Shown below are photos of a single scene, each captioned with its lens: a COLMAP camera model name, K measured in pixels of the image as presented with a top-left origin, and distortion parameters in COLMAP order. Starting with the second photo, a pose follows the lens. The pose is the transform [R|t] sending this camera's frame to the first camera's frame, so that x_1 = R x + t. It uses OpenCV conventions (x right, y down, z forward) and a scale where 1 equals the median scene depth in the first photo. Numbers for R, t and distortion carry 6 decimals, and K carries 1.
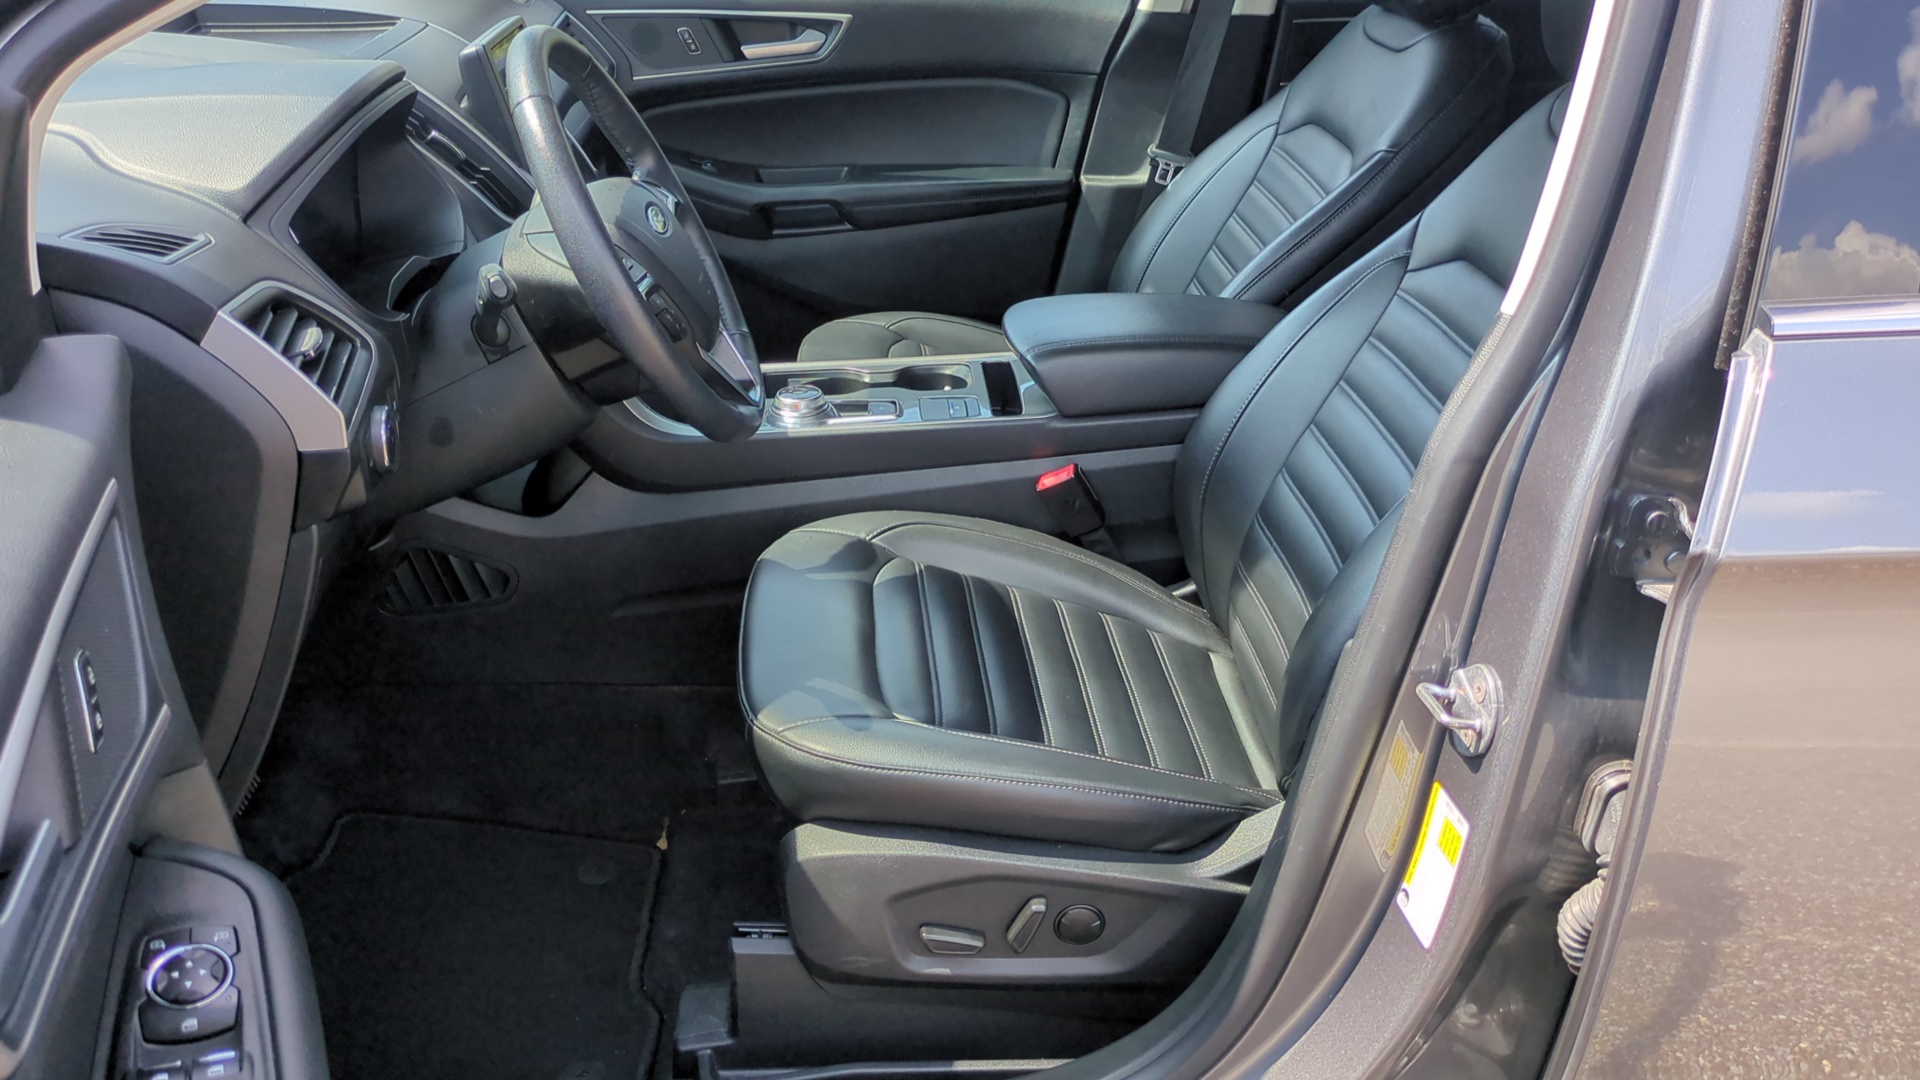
lens RADIAL K [[1429.7, 0, 960.0], [0, 1429.7, 540.0], [0, 0, 1]] dist [0.001776, -0.058829]
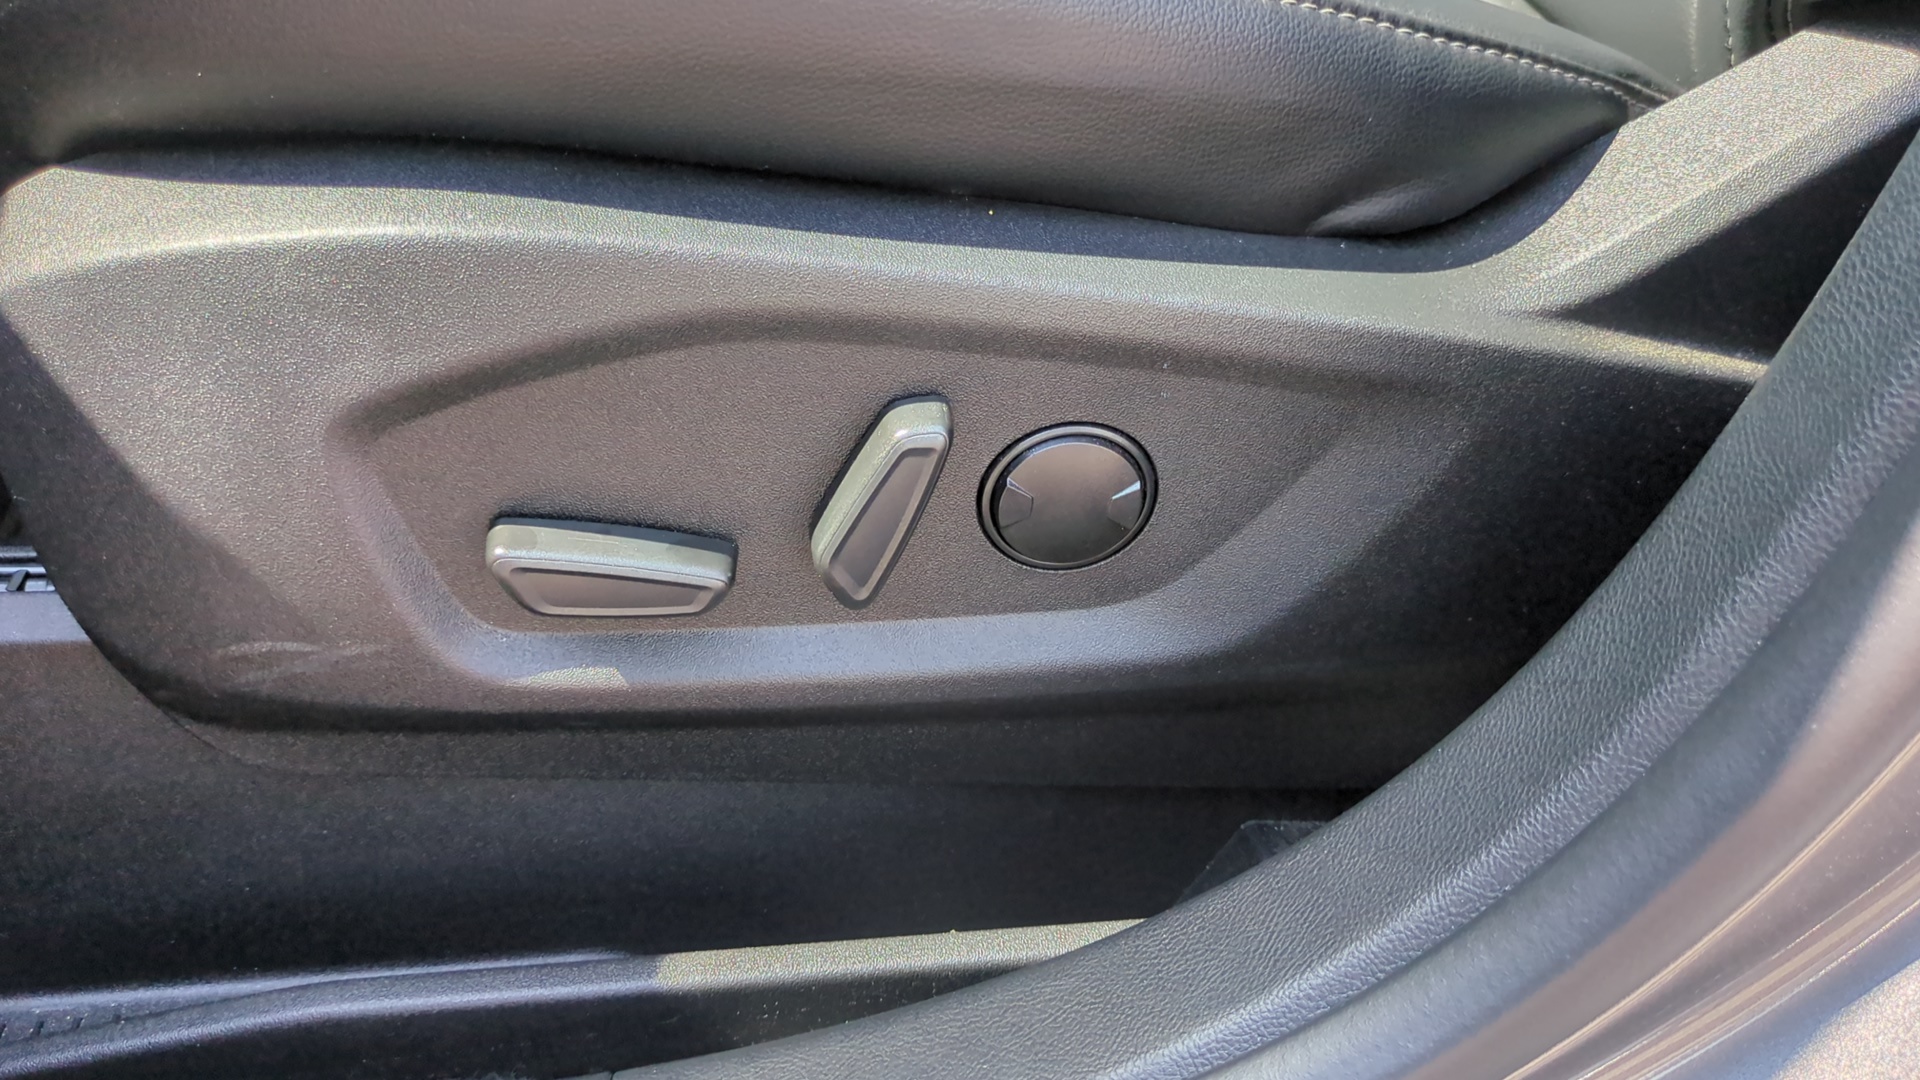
lens RADIAL K [[1429.7, 0, 960.0], [0, 1429.7, 540.0], [0, 0, 1]] dist [0.001776, -0.058829]
pose [[0.997525, -0.038598, 0.058765, 0.045611], [0.025143, 0.976395, 0.214522, 0.217188], [-0.065658, -0.212514, 0.974950, 0.727451]]
